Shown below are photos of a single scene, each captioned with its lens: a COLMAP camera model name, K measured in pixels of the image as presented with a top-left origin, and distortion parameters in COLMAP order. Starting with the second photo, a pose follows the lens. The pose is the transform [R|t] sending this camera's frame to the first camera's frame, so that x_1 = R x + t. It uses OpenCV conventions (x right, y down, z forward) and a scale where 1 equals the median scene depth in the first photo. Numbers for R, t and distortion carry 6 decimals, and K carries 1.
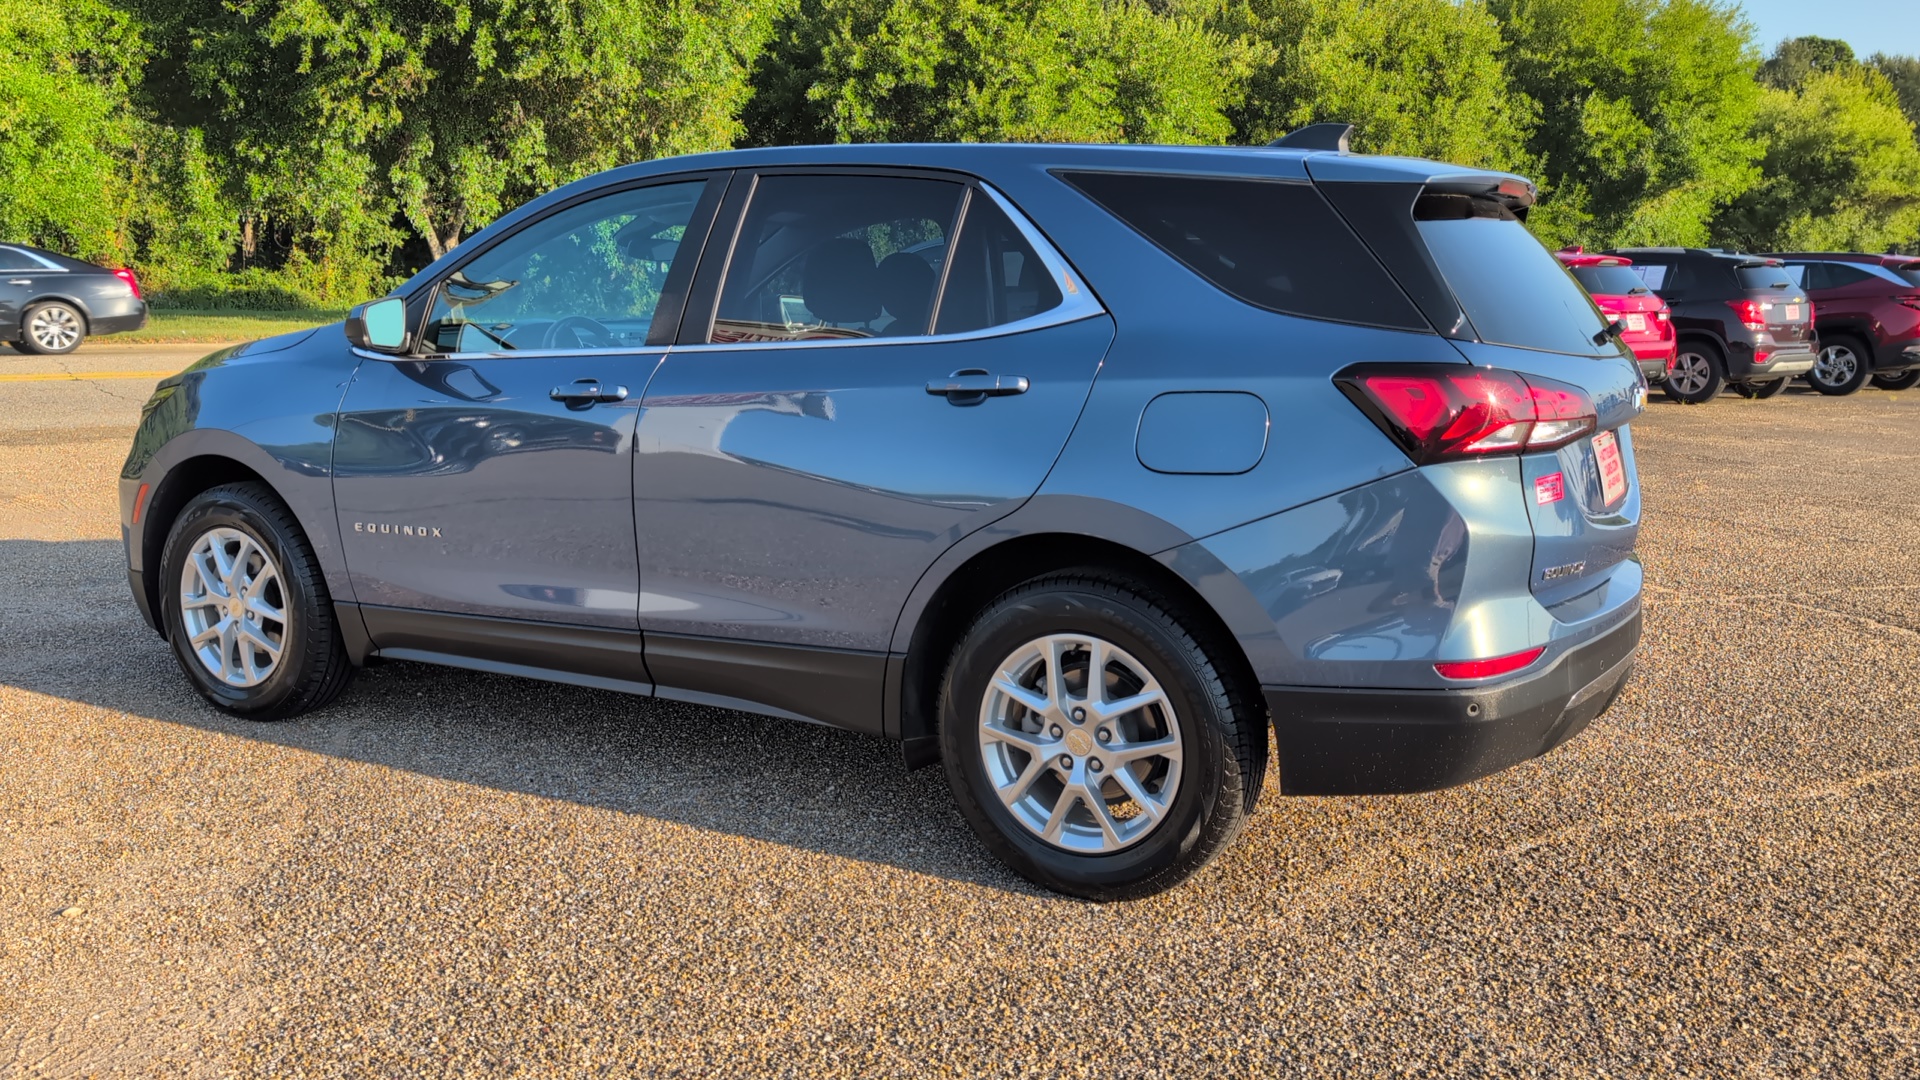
lens RADIAL K [[1617.8, 0, 960.0], [0, 1617.8, 540.0], [0, 0, 1]] dist [0.013917, -0.002931]
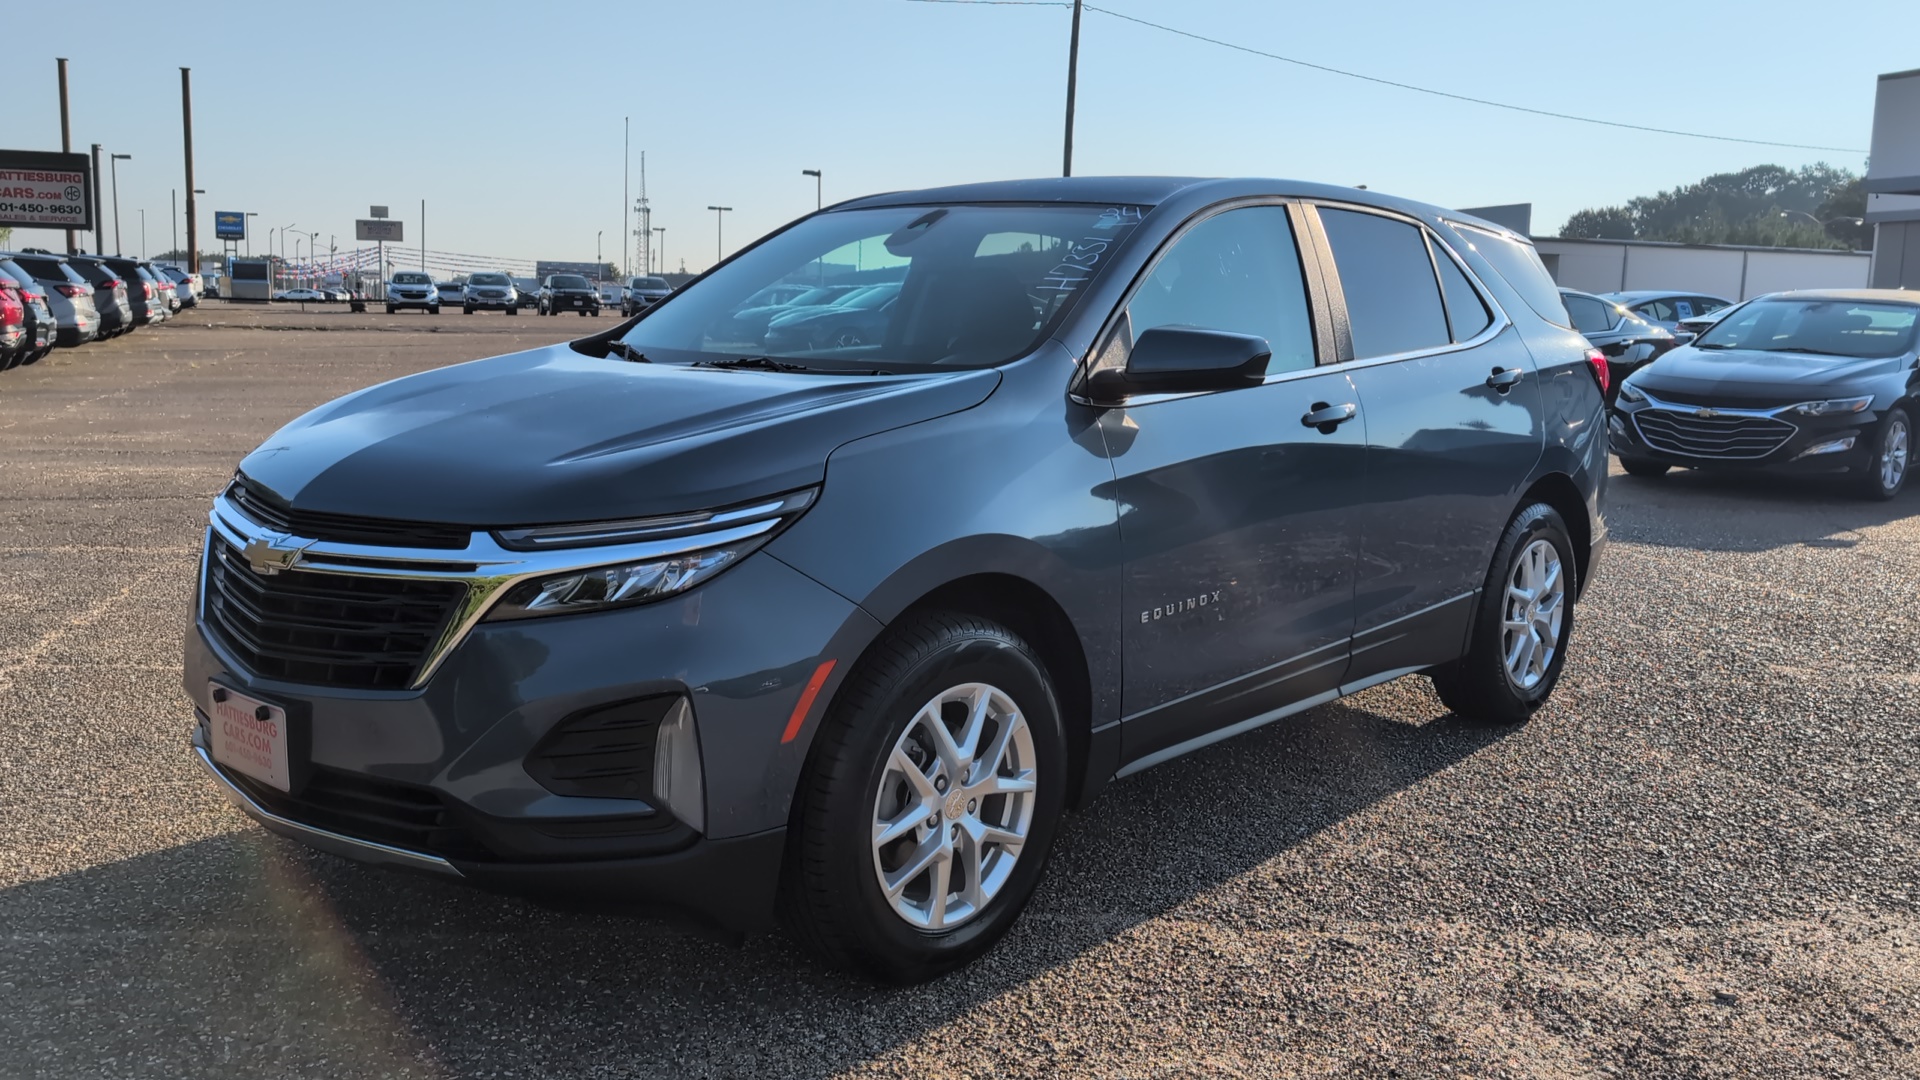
lens RADIAL K [[1617.8, 0, 960.0], [0, 1617.8, 540.0], [0, 0, 1]] dist [0.013917, -0.002931]
pose [[0.212106, -0.149894, 0.965683, -0.113802], [0.139034, 0.982743, 0.122005, -0.015234], [-0.967306, 0.108385, 0.229286, 0.090179]]
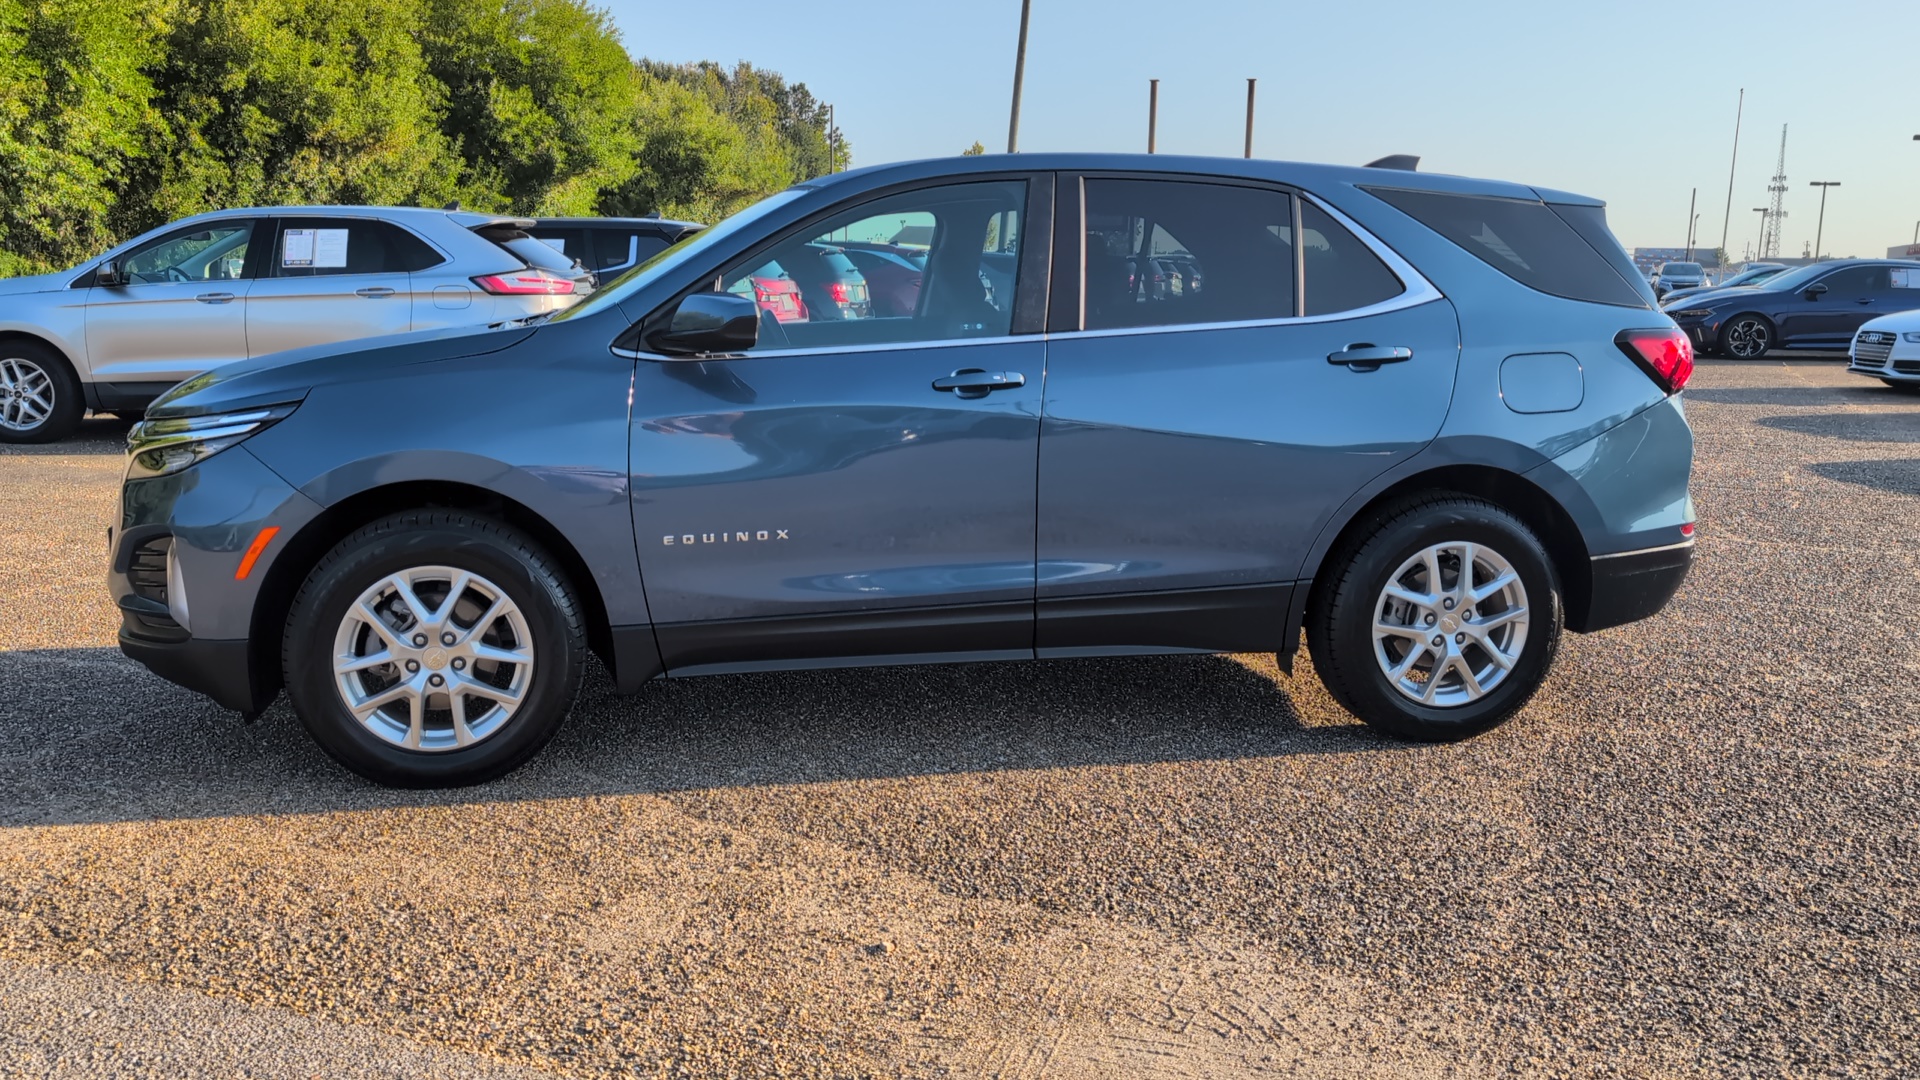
lens RADIAL K [[1617.8, 0, 960.0], [0, 1617.8, 540.0], [0, 0, 1]] dist [0.013917, -0.002931]
pose [[0.760053, -0.107240, 0.640951, -0.083298], [0.098736, 0.993896, 0.049209, -0.003687], [-0.642316, 0.025883, 0.766002, 0.018976]]
